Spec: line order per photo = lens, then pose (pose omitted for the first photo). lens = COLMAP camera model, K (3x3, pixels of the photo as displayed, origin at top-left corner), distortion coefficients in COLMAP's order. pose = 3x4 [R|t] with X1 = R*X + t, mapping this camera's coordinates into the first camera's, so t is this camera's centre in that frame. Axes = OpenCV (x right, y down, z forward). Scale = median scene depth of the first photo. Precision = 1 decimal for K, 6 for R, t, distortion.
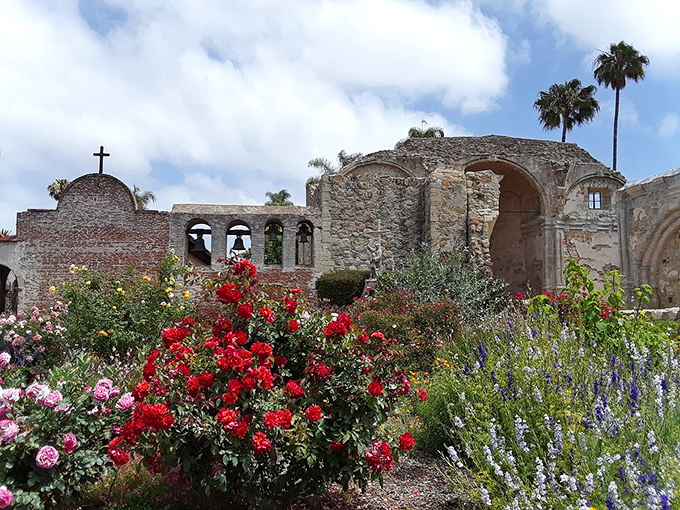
lens RADIAL K [[560.0, 0, 339.9], [0, 560.0, 256.7], [0, 0, 1]] dist [-0.005575, -0.008841]
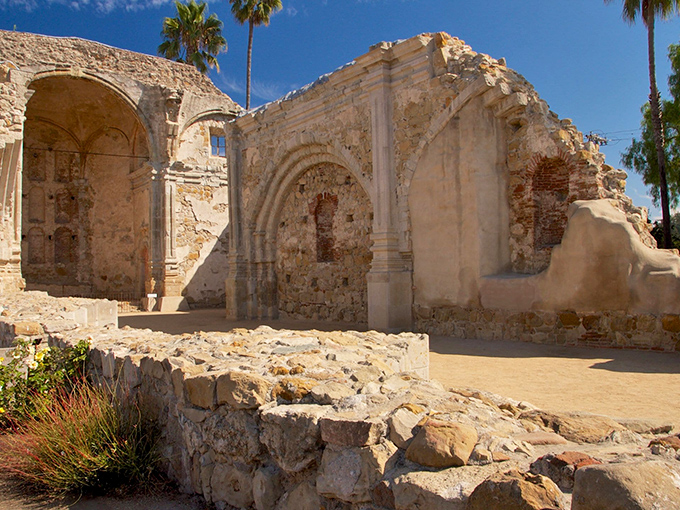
lens RADIAL K [[560.0, 0, 340.0], [0, 560.0, 253.6], [0, 0, 1]] dist [-0.005575, -0.008841]
pose [[0.855727, -0.014534, 0.517223, 0.204421], [-0.011802, 0.998797, 0.047592, 0.008080], [-0.517292, -0.046830, 0.854527, 0.261710]]
